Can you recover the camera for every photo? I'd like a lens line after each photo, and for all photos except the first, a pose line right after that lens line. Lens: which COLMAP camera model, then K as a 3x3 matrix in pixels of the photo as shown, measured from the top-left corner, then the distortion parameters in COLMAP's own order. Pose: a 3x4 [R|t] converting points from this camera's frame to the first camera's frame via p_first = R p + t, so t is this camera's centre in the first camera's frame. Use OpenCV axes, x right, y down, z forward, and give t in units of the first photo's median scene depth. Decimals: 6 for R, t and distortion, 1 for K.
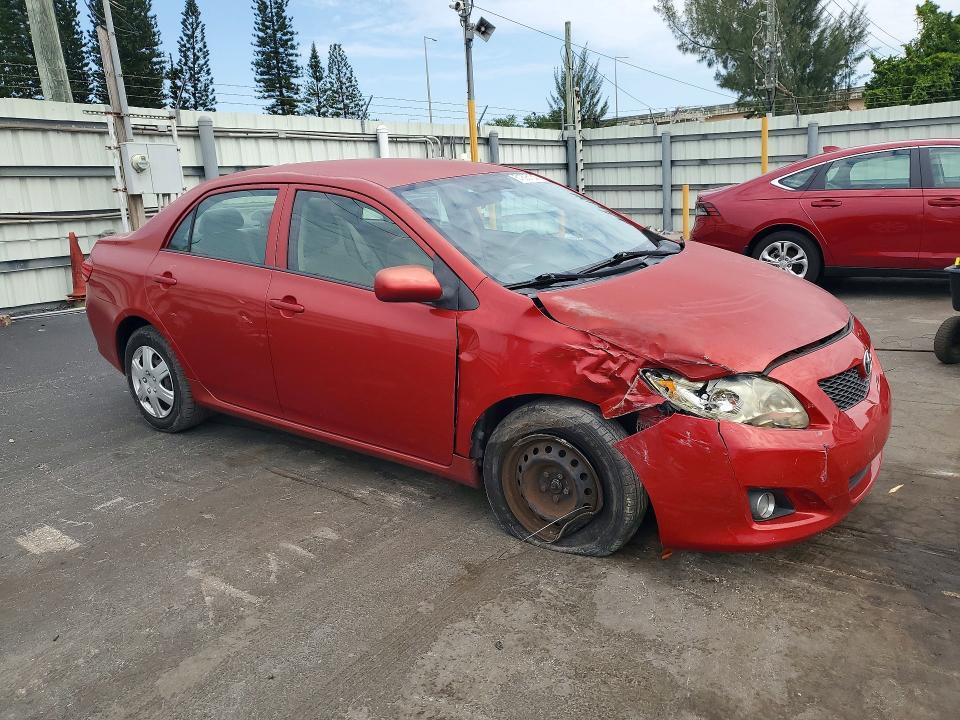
lens RADIAL K [[791.0, 0, 480.0], [0, 791.0, 360.0], [0, 0, 1]] dist [0.104621, 0.005228]
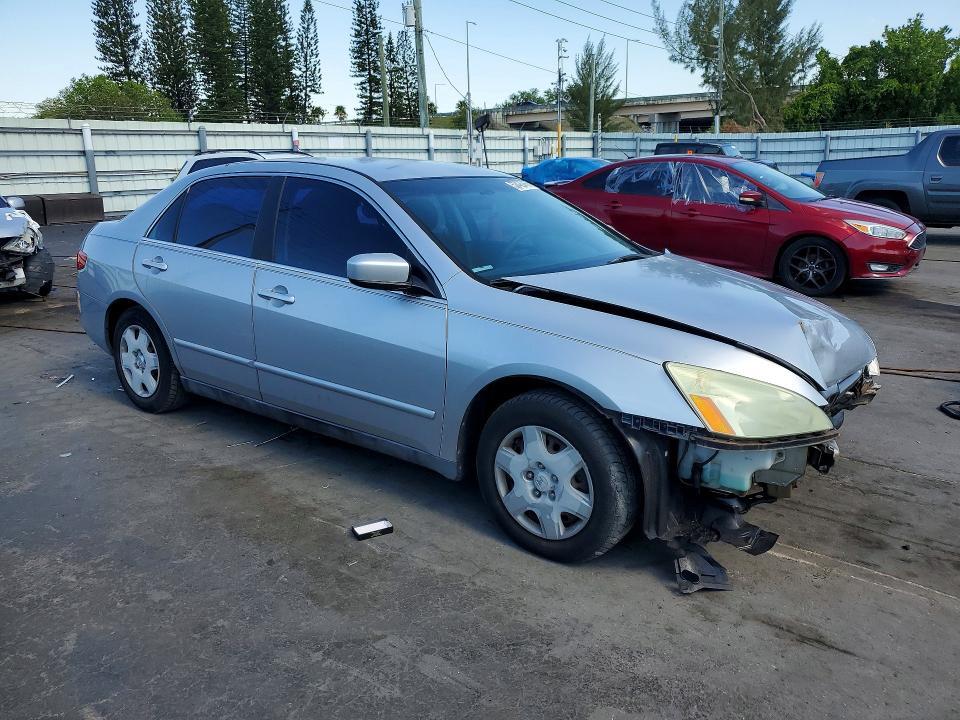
lens RADIAL K [[790.0, 0, 480.0], [0, 790.0, 360.0], [0, 0, 1]] dist [0.069338, 0.006211]
pose [[0.998925, 0.046300, 0.002251, -0.049190], [-0.046355, 0.997821, 0.046941, 0.067242], [-0.000073, -0.046995, 0.998895, -0.329422]]
